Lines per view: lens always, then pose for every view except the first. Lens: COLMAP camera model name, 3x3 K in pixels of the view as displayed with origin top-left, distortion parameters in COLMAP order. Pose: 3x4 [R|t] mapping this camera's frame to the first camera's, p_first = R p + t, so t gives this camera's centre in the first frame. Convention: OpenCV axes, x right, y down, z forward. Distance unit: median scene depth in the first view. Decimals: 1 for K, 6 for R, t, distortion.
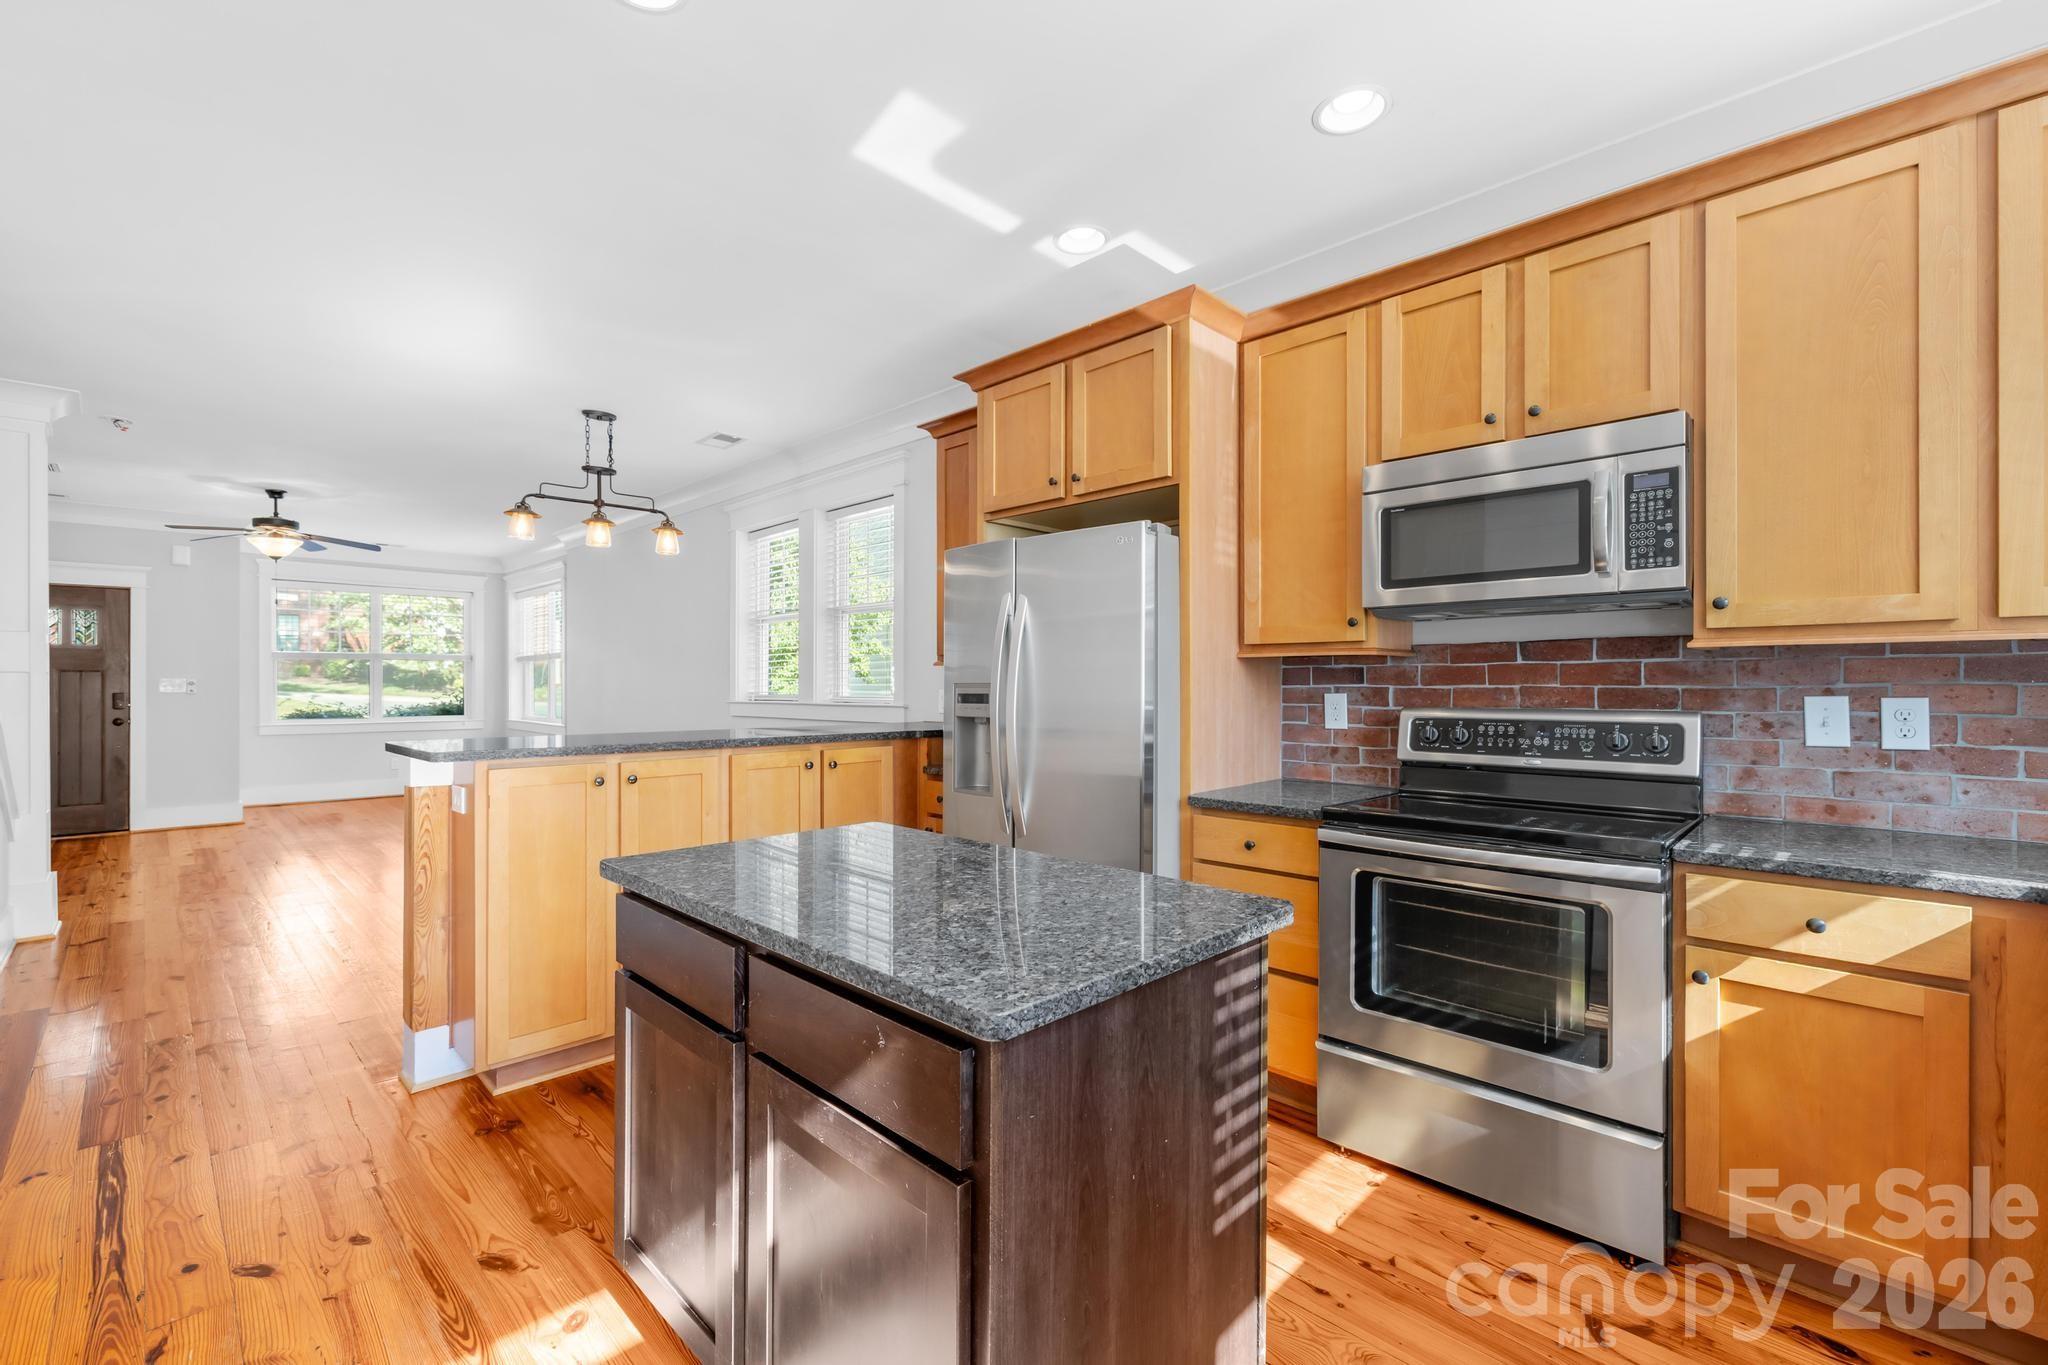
lens RADIAL K [[871.6, 0, 1032.2], [0, 871.6, 683.4], [0, 0, 1]] dist [0.001164, -0.001656]
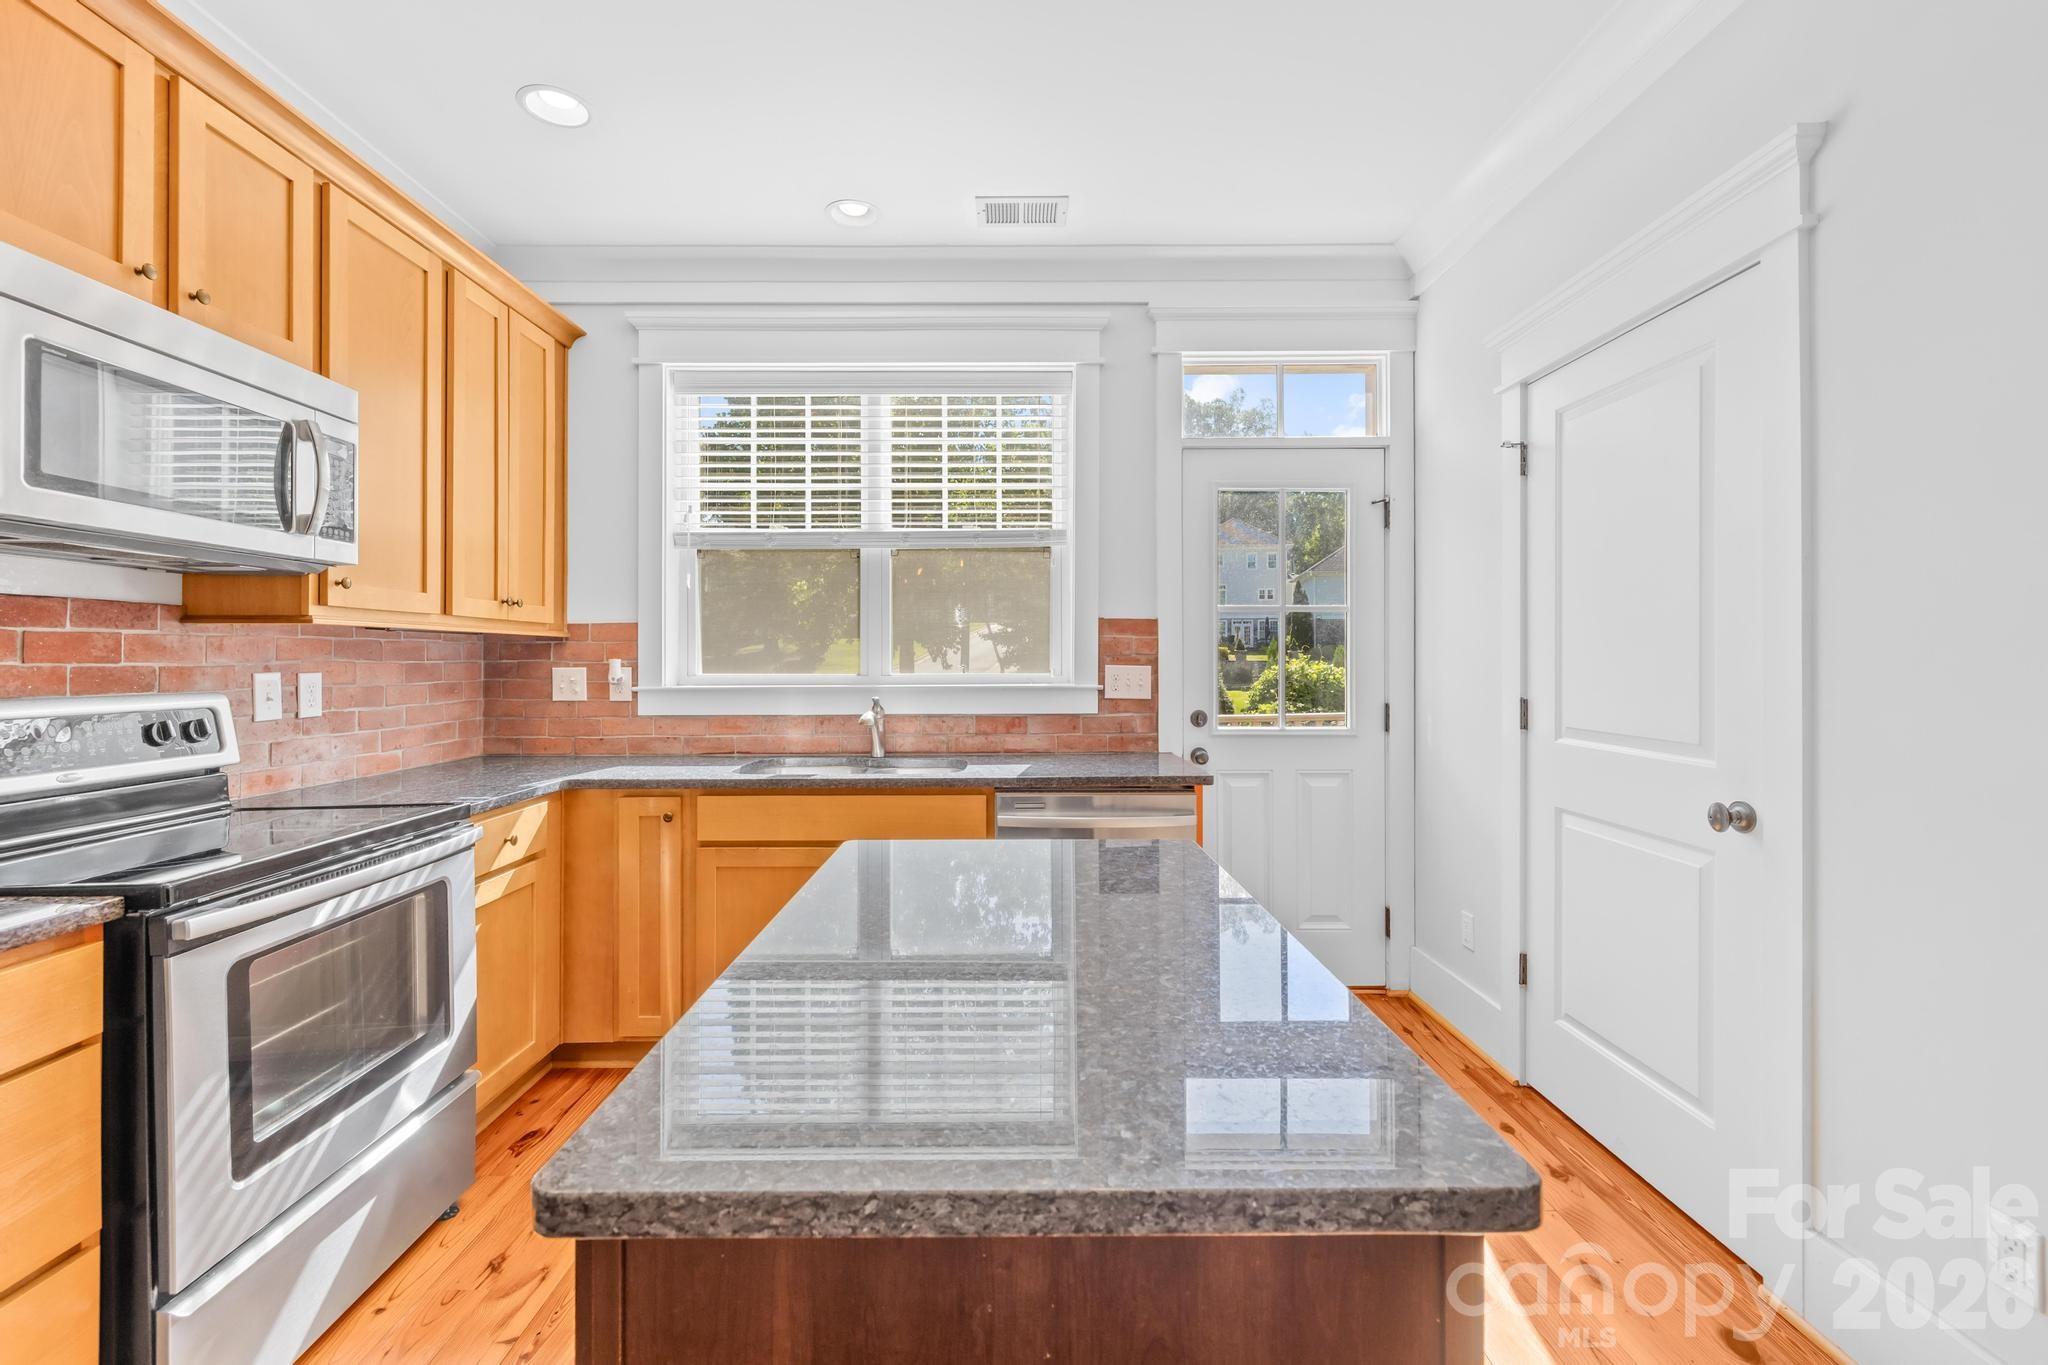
lens RADIAL K [[871.6, 0, 1027.2], [0, 871.6, 655.6], [0, 0, 1]] dist [0.001164, -0.001656]
pose [[-0.715929, 0.005803, 0.698149, -0.166754], [0.000913, 0.999972, -0.007377, 0.000824], [-0.698172, -0.004644, -0.715915, 0.378826]]
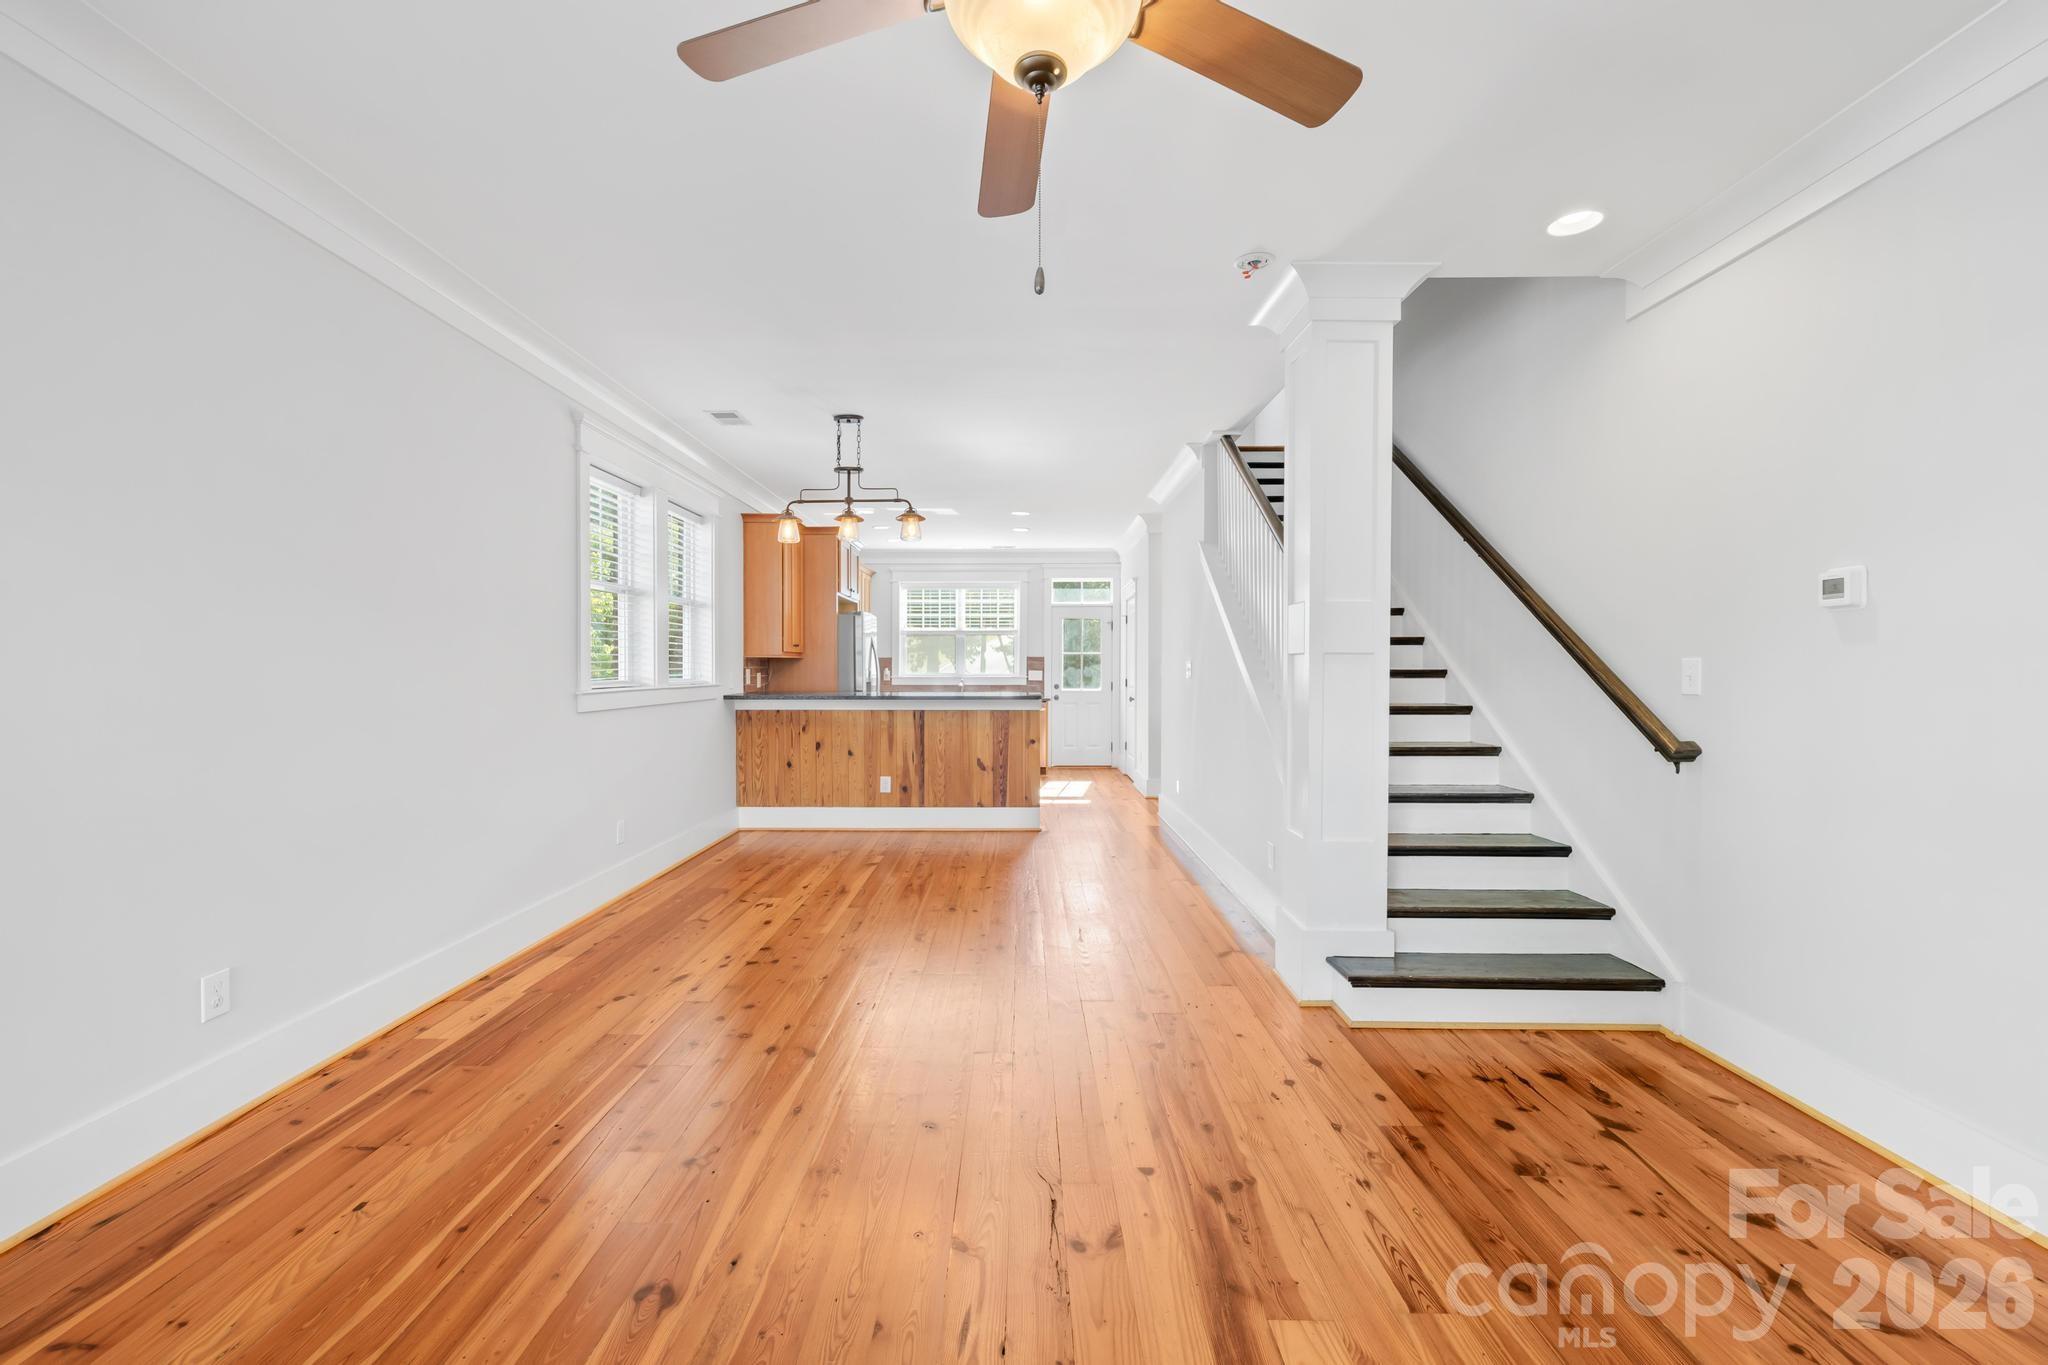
lens RADIAL K [[871.6, 0, 1003.5], [0, 871.6, 664.5], [0, 0, 1]] dist [0.001164, -0.001656]
pose [[-0.685377, 0.002353, 0.728185, -1.031468], [-0.002945, 0.999978, -0.006002, 0.001208], [-0.728183, -0.006258, -0.685355, 1.168953]]
